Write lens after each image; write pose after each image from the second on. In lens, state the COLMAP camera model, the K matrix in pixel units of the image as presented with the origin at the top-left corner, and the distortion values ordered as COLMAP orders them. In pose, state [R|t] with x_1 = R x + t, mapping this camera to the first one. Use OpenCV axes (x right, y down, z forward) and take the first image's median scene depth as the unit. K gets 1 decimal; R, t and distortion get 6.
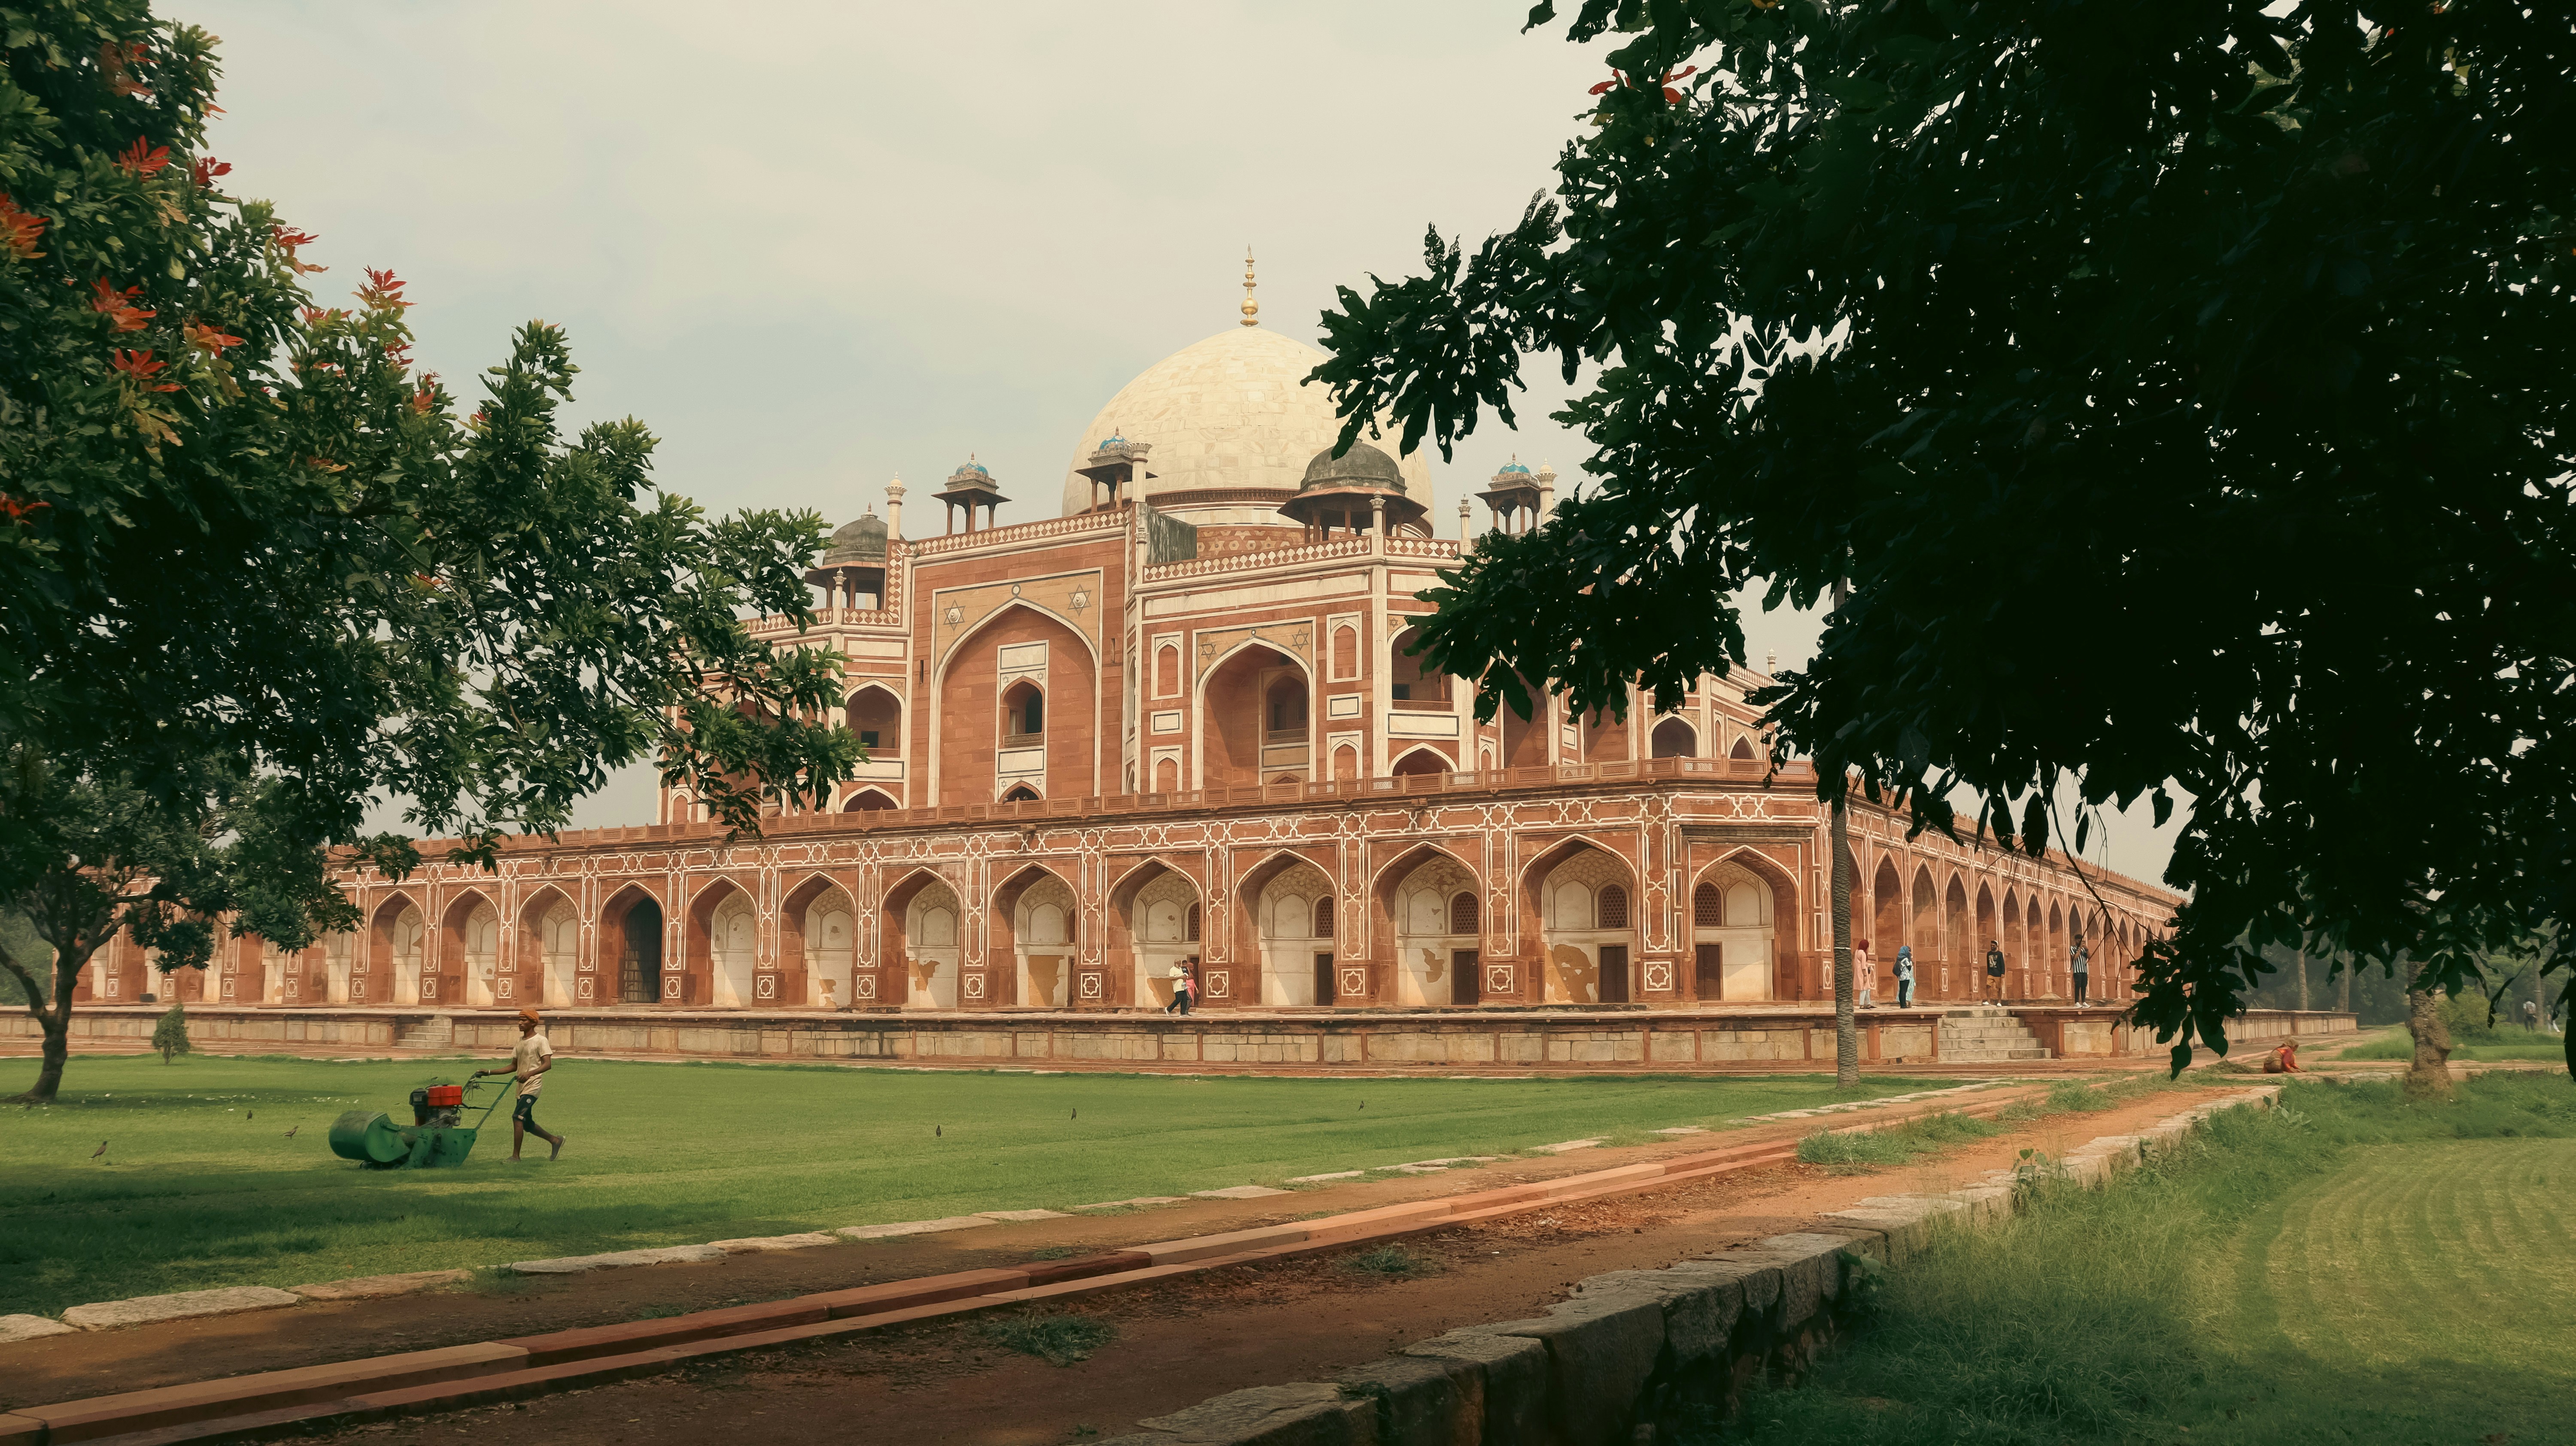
lens RADIAL K [[2054.2, 0, 1288.0], [0, 2054.2, 723.0], [0, 0, 1]] dist [-0.129557, -0.000028]
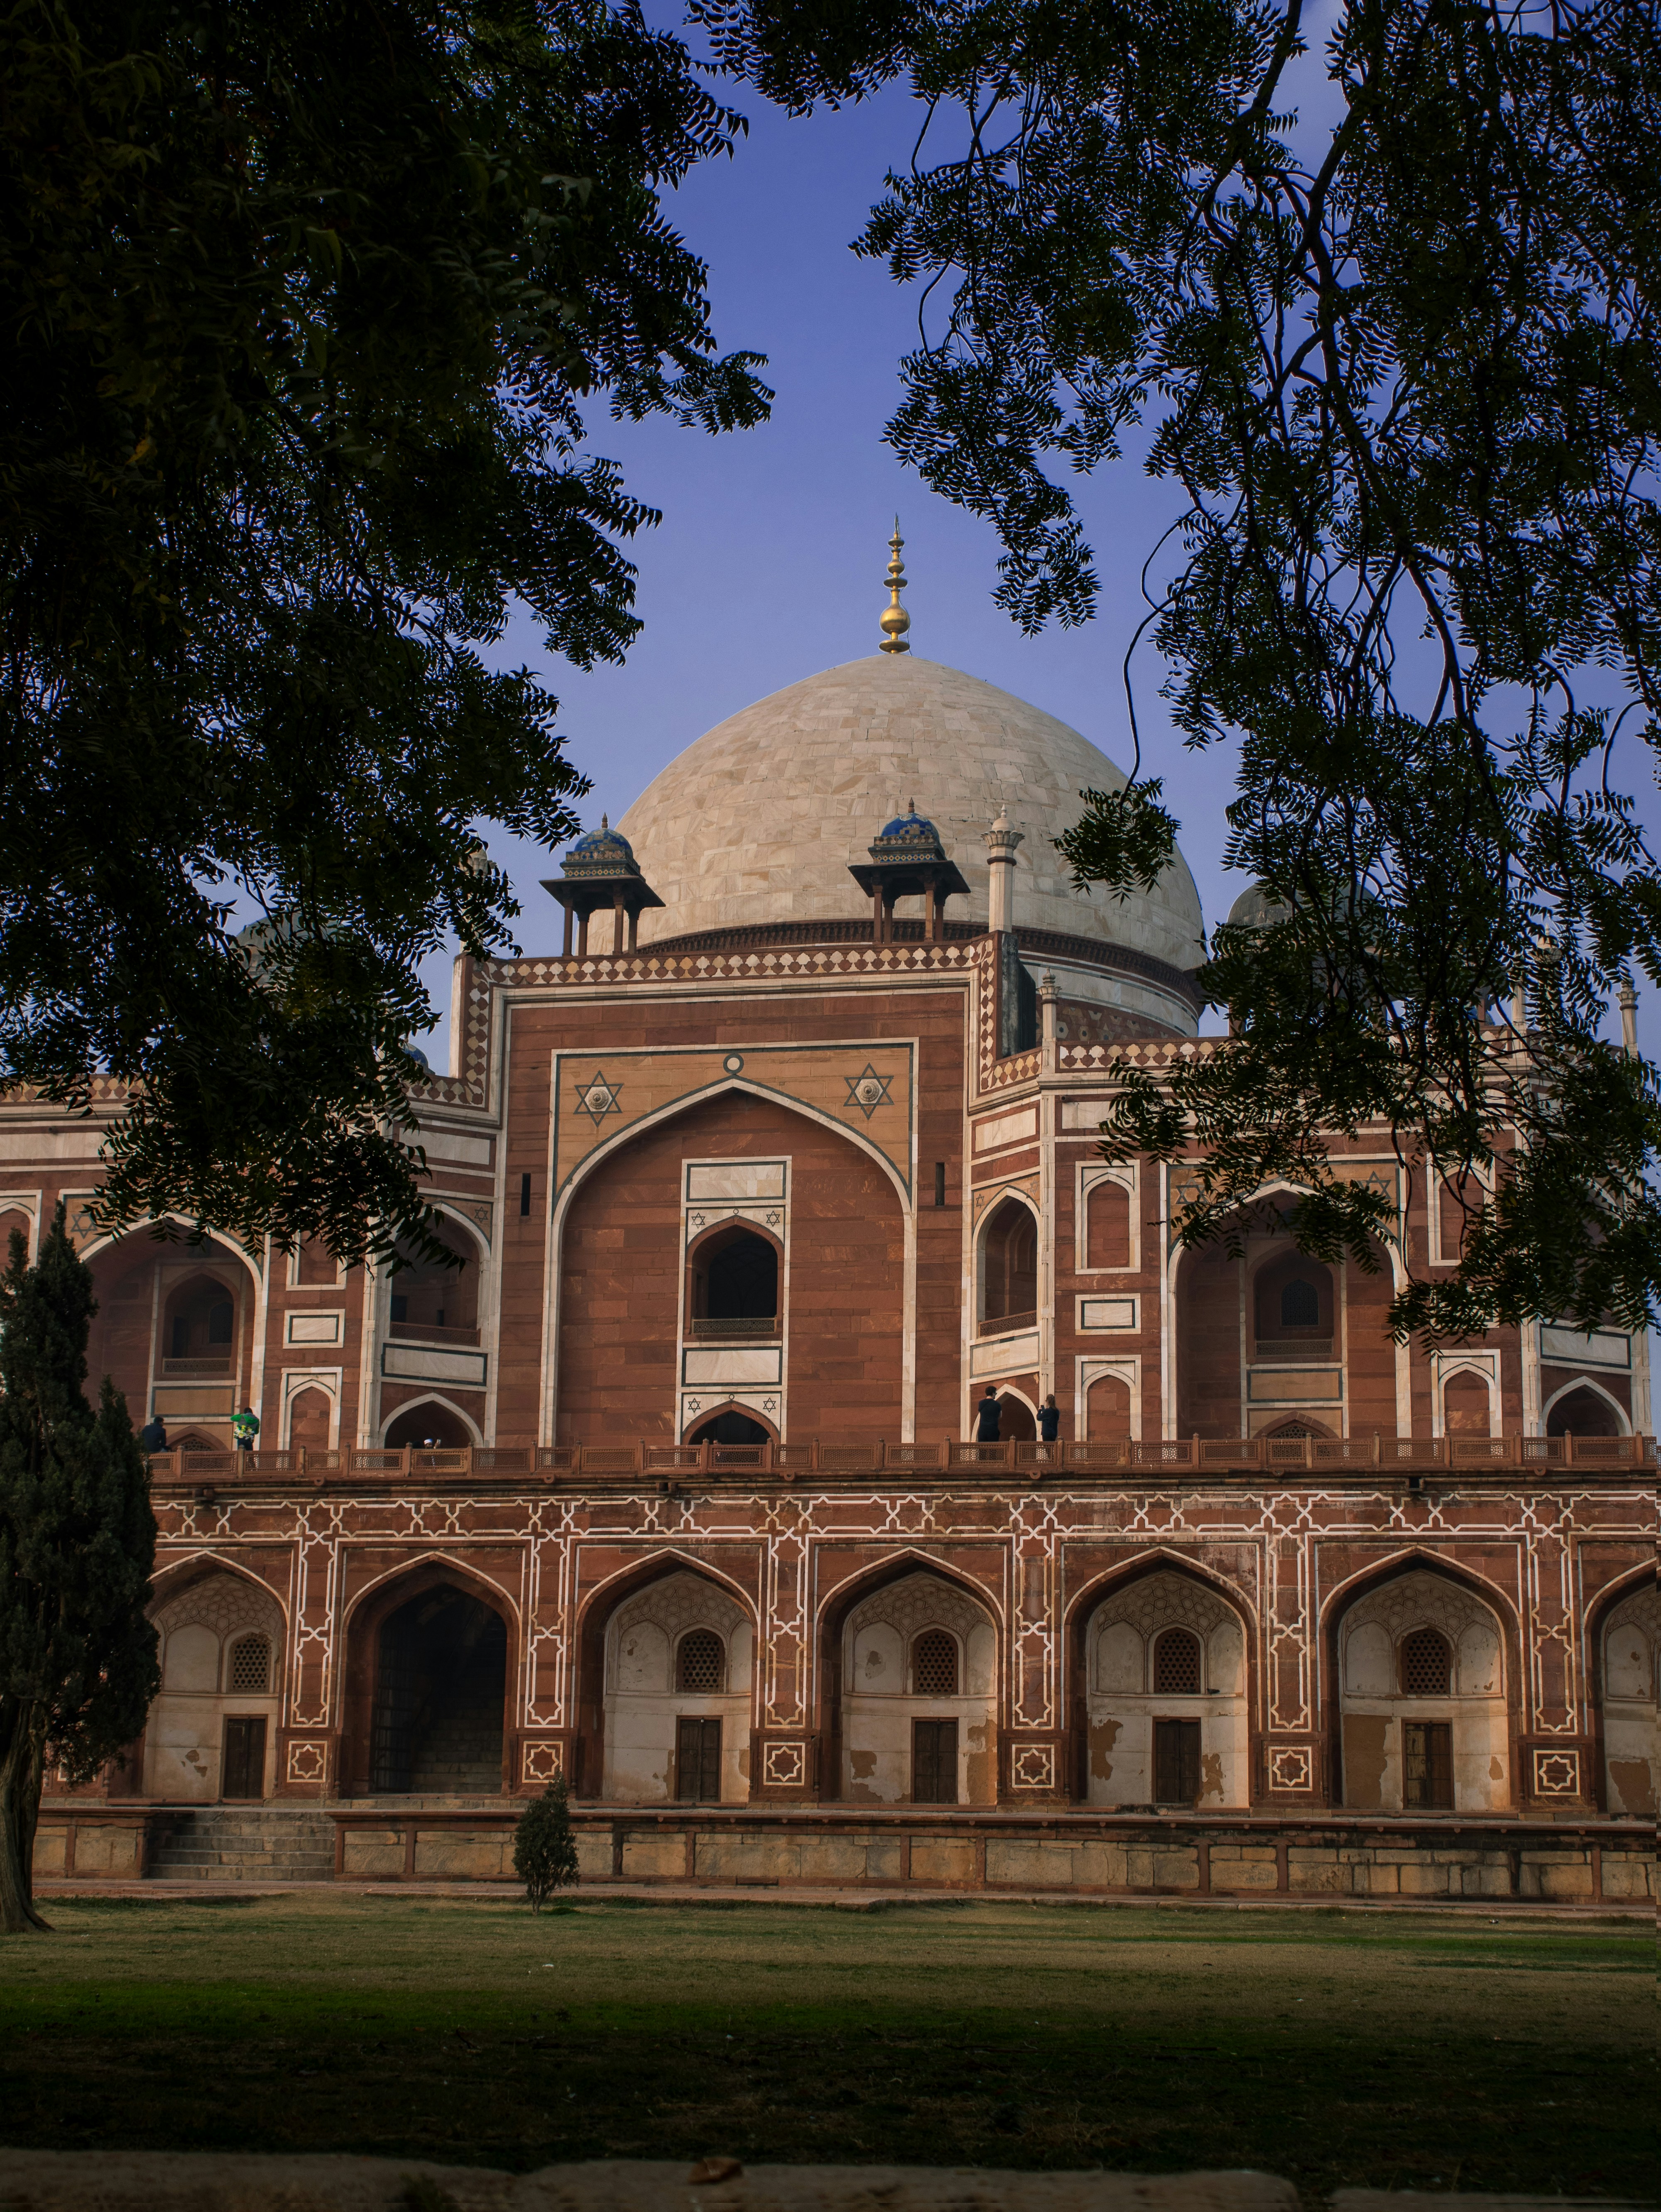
lens RADIAL K [[3352.5, 0, 830.5], [0, 3352.5, 1106.0], [0, 0, 1]] dist [0.072120, 0.005872]
pose [[0.949731, 0.083422, 0.301747, -0.433971], [-0.060334, 0.994547, -0.085061, 0.027119], [-0.307198, 0.062579, 0.949586, 0.123616]]
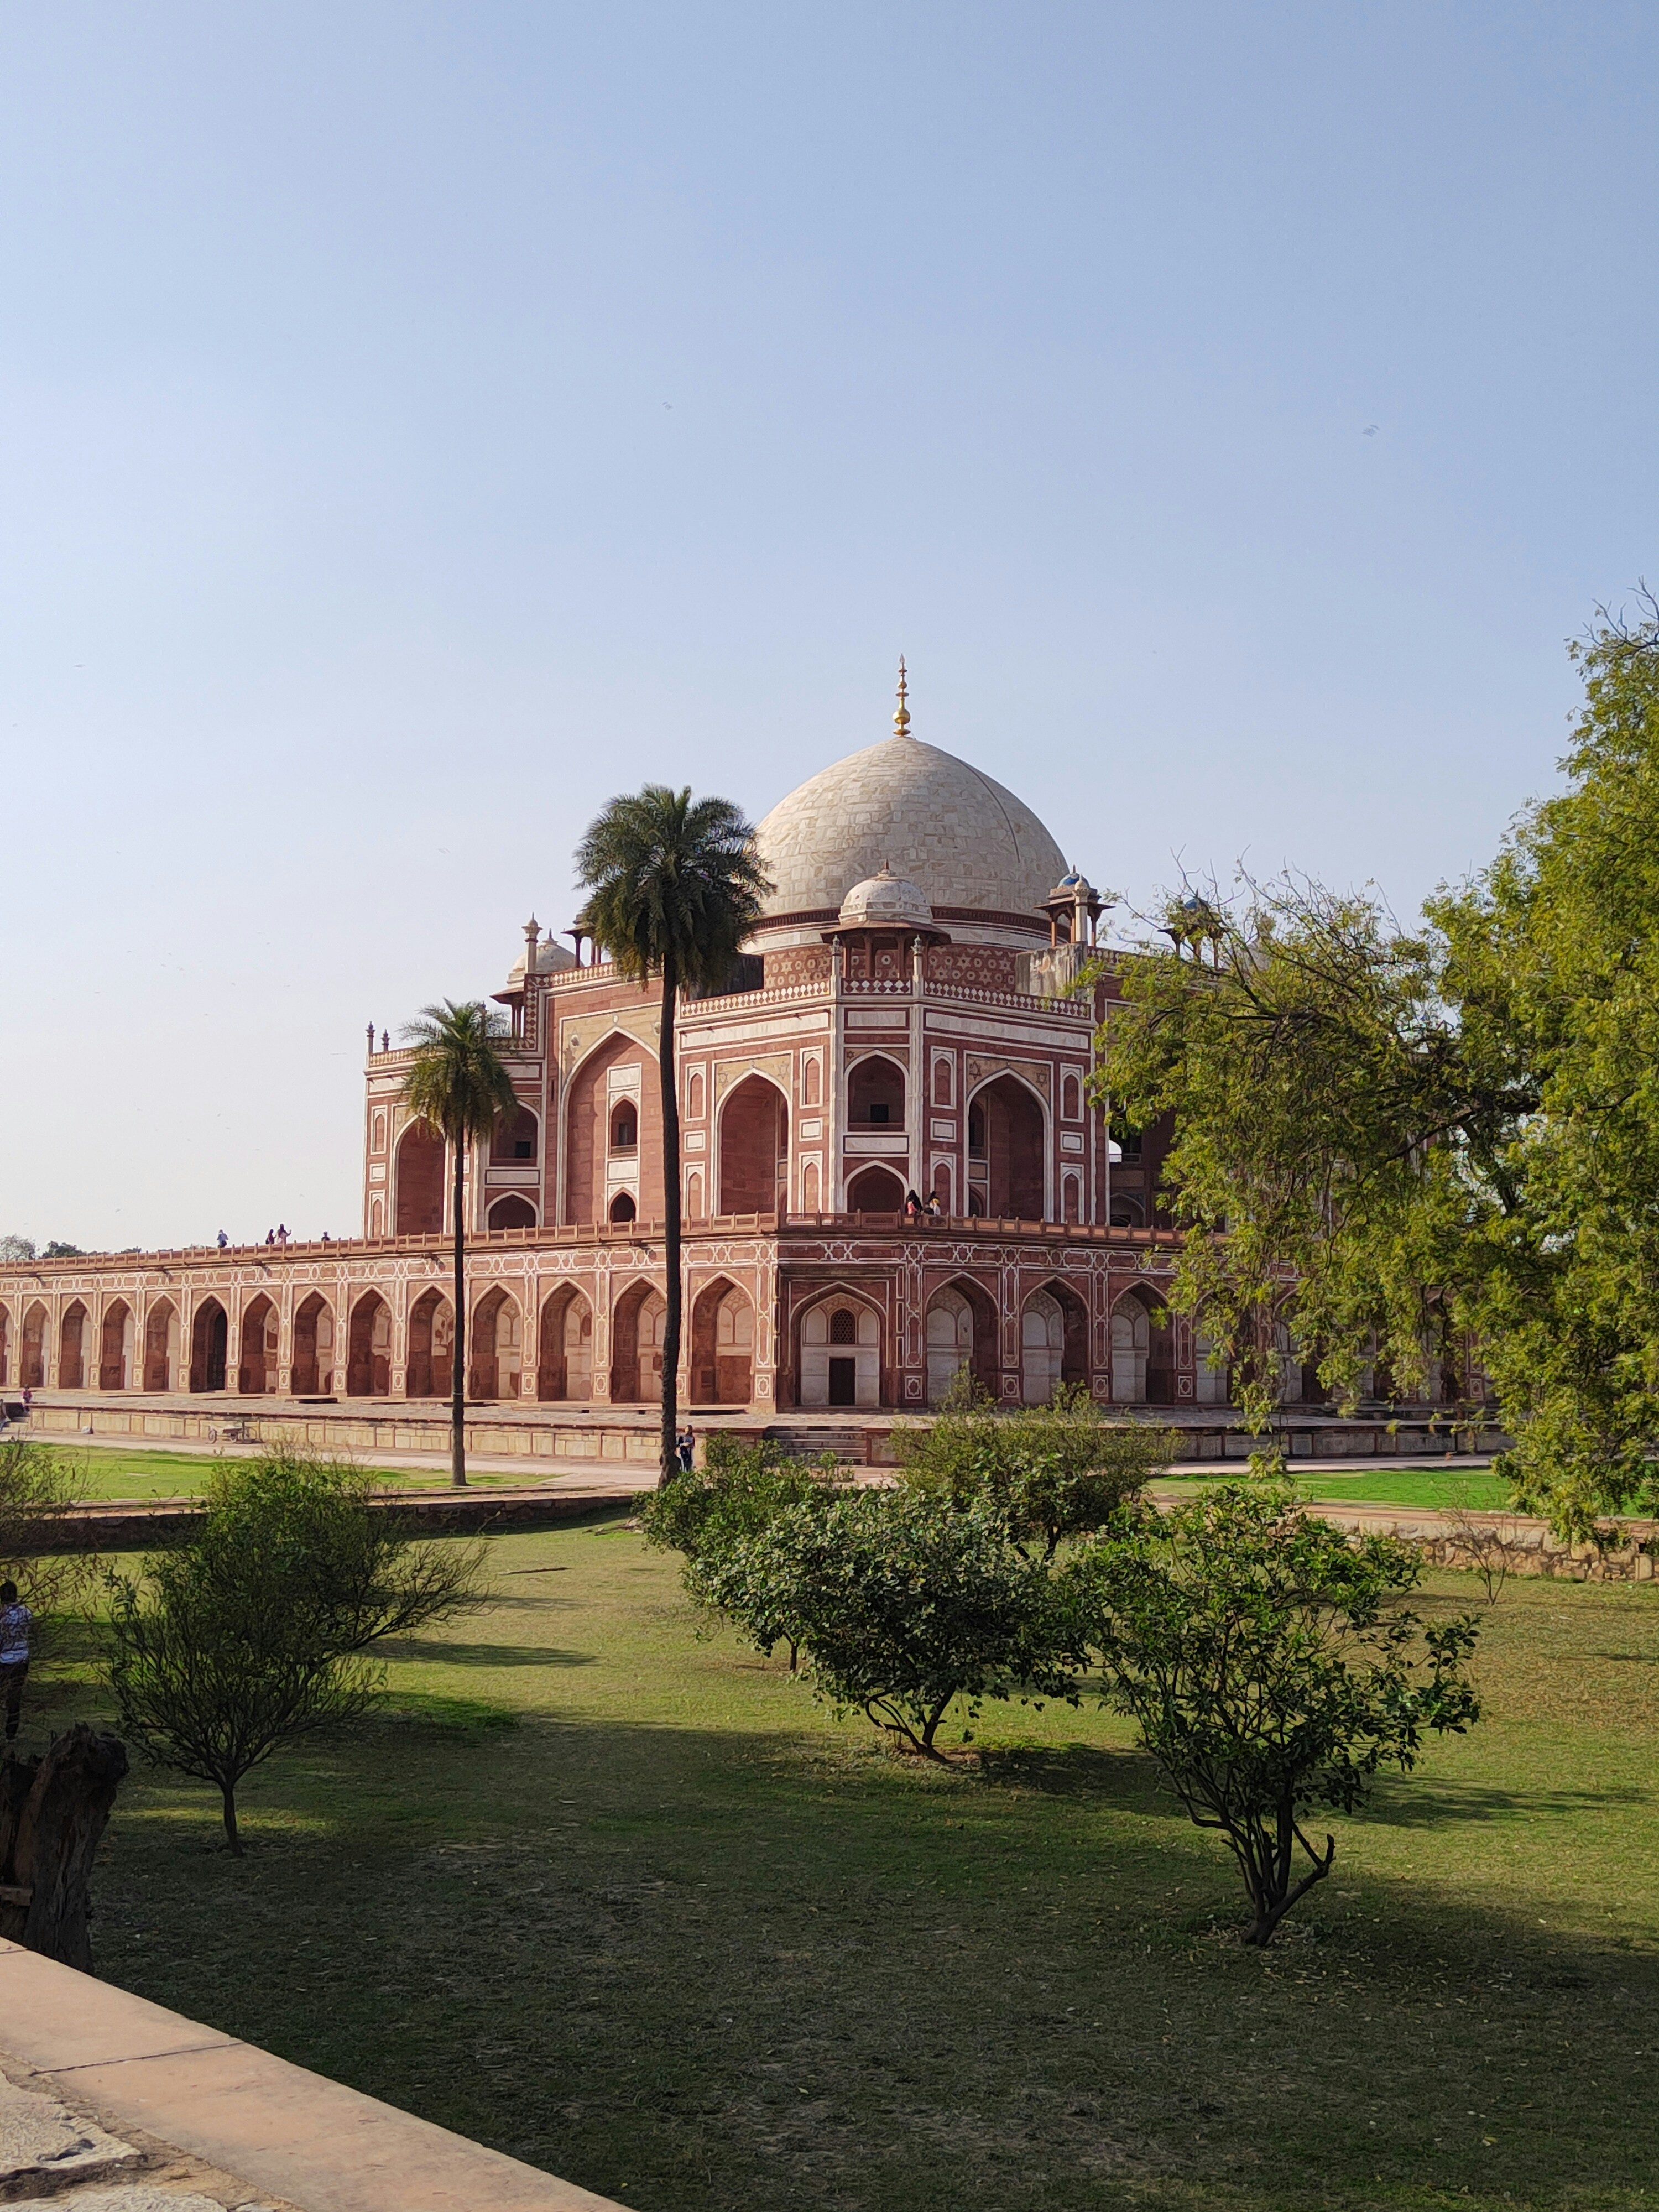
lens RADIAL K [[2381.8, 0, 829.5], [0, 2381.8, 1106.0], [0, 0, 1]] dist [0.113828, 0.002339]
pose [[0.950584, -0.024036, -0.309537, 0.436041], [0.035442, 0.998882, 0.031278, -0.060595], [0.308439, -0.040703, 0.950373, -0.249370]]
